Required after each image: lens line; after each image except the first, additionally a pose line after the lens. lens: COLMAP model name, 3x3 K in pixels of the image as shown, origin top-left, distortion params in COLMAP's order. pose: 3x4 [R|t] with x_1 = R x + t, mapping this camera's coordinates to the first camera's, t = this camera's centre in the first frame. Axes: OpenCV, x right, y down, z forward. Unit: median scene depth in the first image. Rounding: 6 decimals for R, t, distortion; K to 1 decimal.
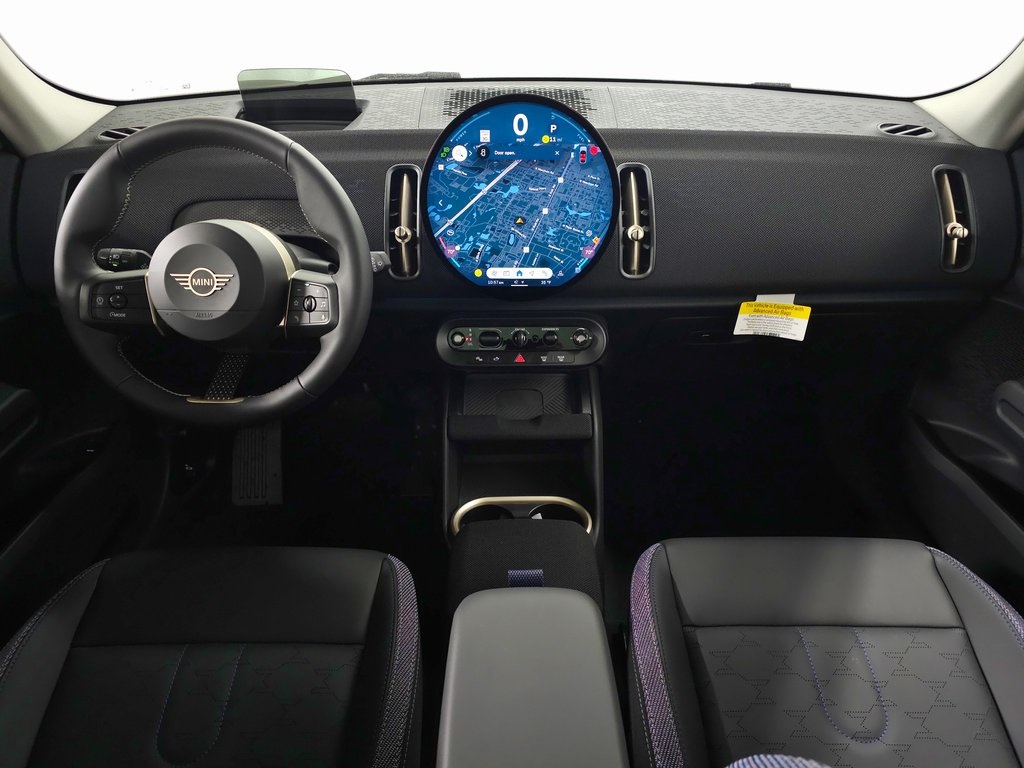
lens RADIAL K [[701.5, 0, 505.4], [0, 701.5, 390.3], [0, 0, 1]] dist [0.040218, -0.025041]
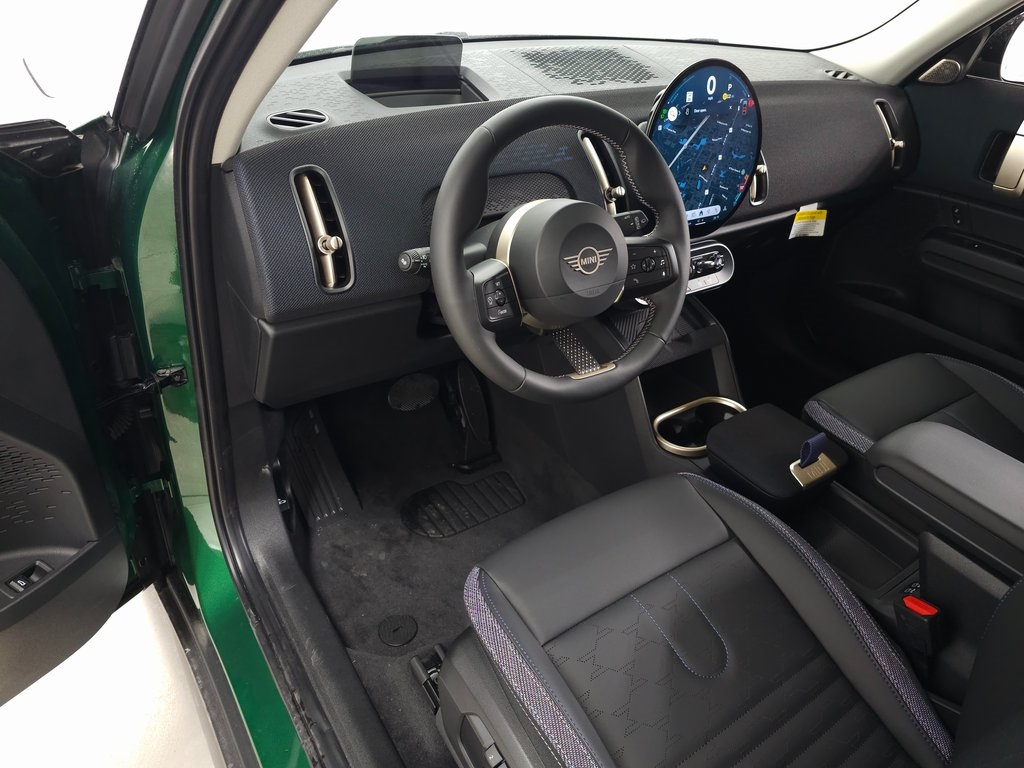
lens RADIAL K [[701.5, 0, 511.3], [0, 701.5, 371.9], [0, 0, 1]] dist [0.040218, -0.025041]
pose [[0.832553, -0.251142, 0.493745, -0.929142], [0.225184, 0.967792, 0.112561, -0.119286], [-0.506111, 0.017470, 0.862291, 0.157766]]
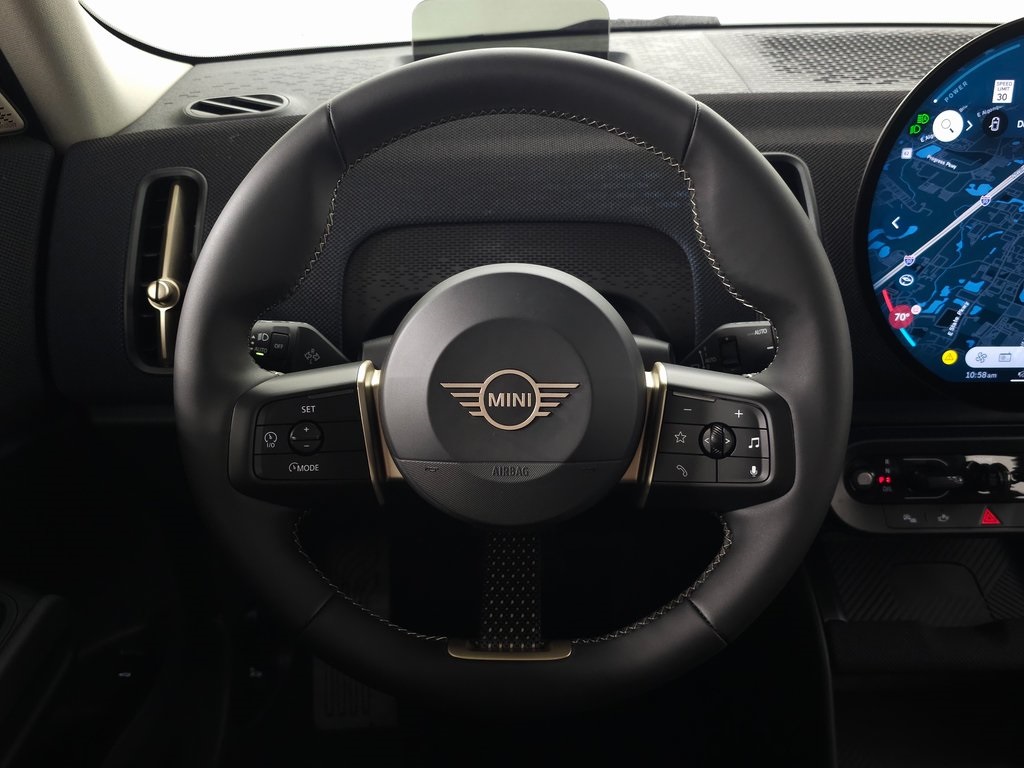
lens RADIAL K [[895.0, 0, 503.5], [0, 895.0, 384.6], [0, 0, 1]] dist [0.022616, -0.019817]
pose [[0.999957, -0.007730, 0.005211, -0.379586], [0.008134, 0.996550, -0.082597, -0.100805], [-0.004555, 0.082636, 0.996569, 0.372047]]
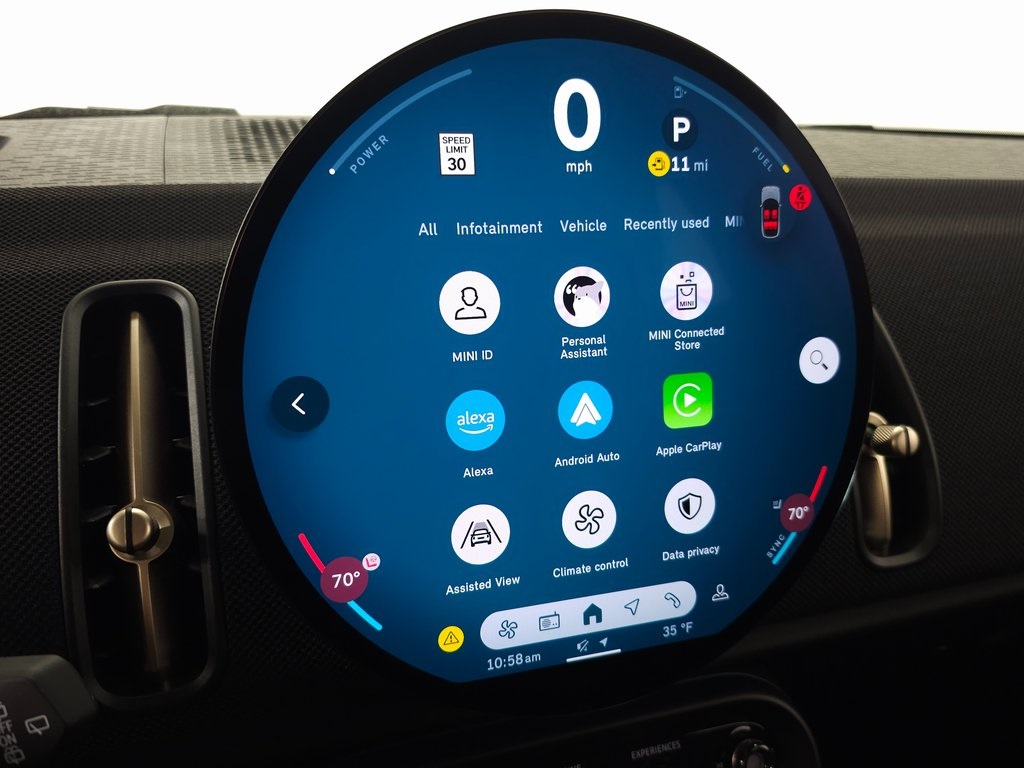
lens RADIAL K [[895.0, 0, 537.6], [0, 895.0, 370.4], [0, 0, 1]] dist [0.022616, -0.019817]
pose [[0.948909, -0.079458, 0.305380, -0.108683], [0.145266, 0.969127, -0.199225, -0.201952], [-0.280122, 0.233408, 0.931156, 0.673017]]
